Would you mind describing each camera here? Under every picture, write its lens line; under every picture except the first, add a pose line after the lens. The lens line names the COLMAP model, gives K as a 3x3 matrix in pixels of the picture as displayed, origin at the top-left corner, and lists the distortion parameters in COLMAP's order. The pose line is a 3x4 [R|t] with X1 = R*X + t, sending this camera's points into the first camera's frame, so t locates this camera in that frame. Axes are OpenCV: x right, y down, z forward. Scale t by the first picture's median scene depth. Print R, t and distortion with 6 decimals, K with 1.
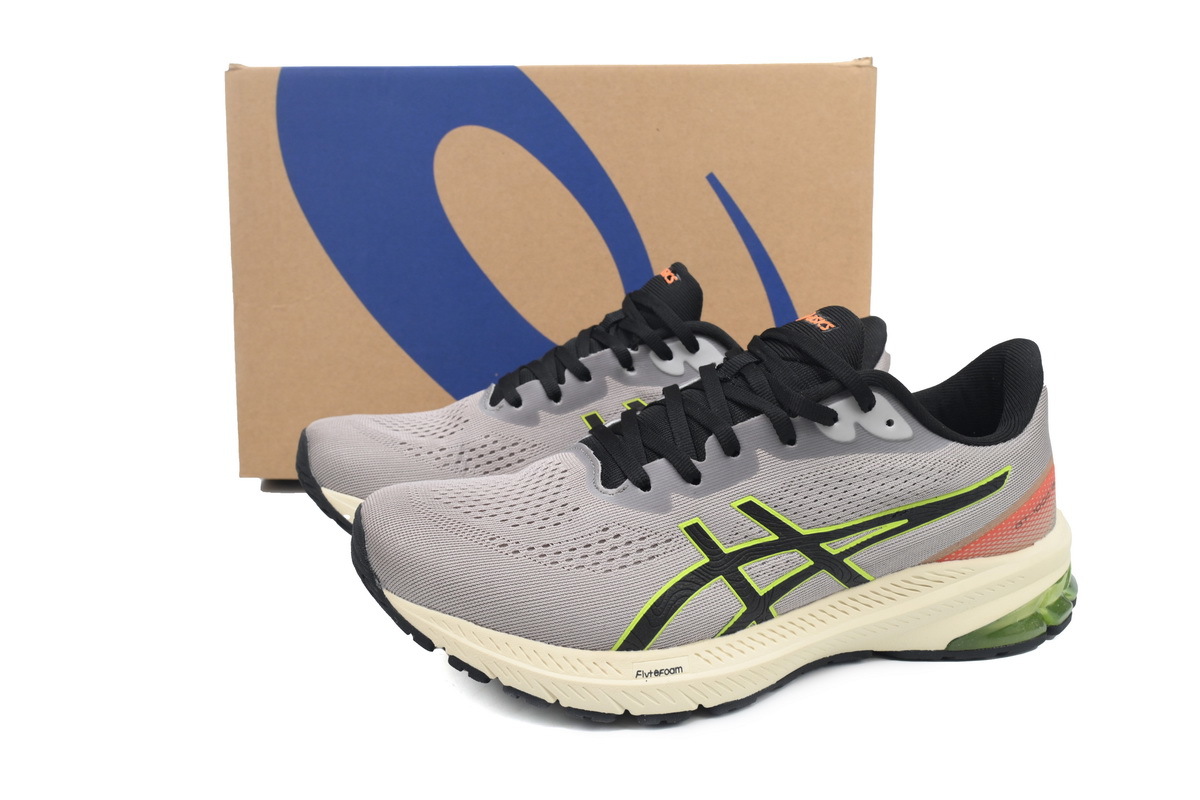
lens RADIAL K [[1020.9, 0, 600.0], [0, 1020.9, 400.0], [0, 0, 1]] dist [0.007741, 0.001026]
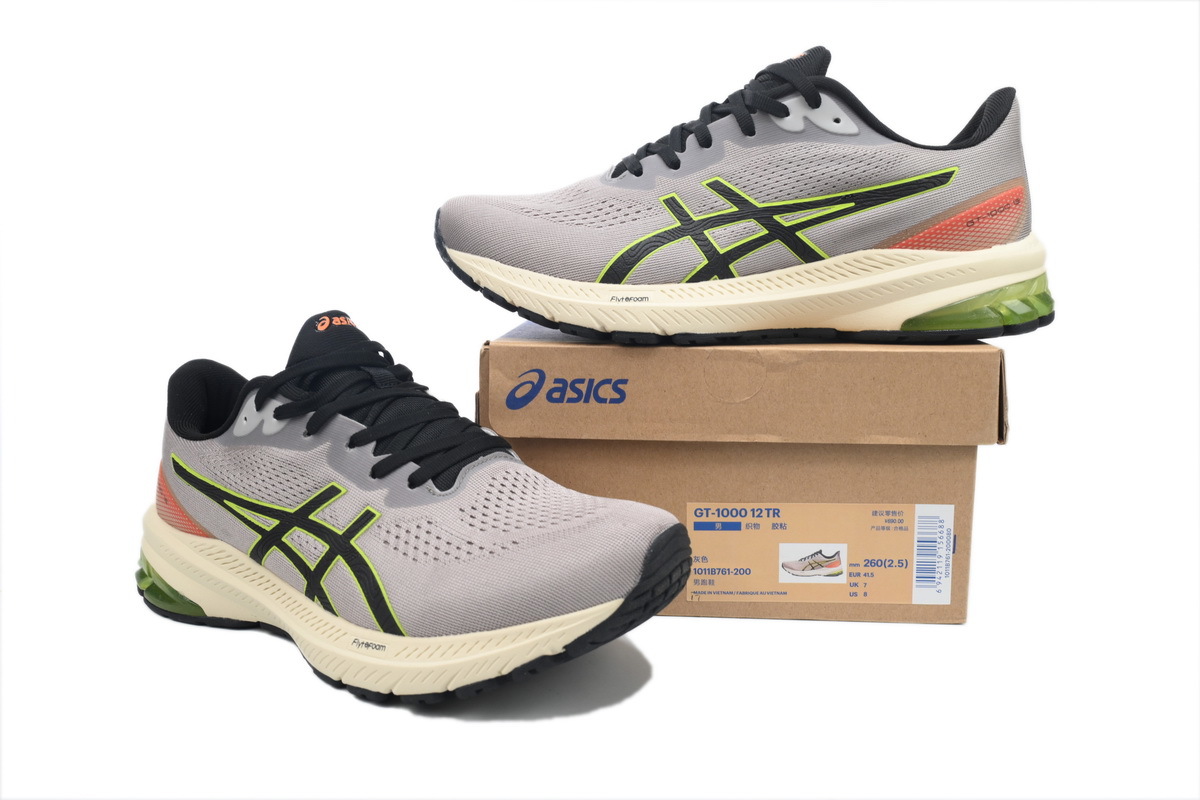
lens RADIAL K [[1020.9, 0, 600.0], [0, 1020.9, 400.0], [0, 0, 1]] dist [0.007741, 0.001026]
pose [[0.952731, 0.036432, -0.301624, 0.400215], [-0.063361, 0.994781, -0.079980, 0.479130], [0.297136, 0.095311, 0.950066, -0.218855]]
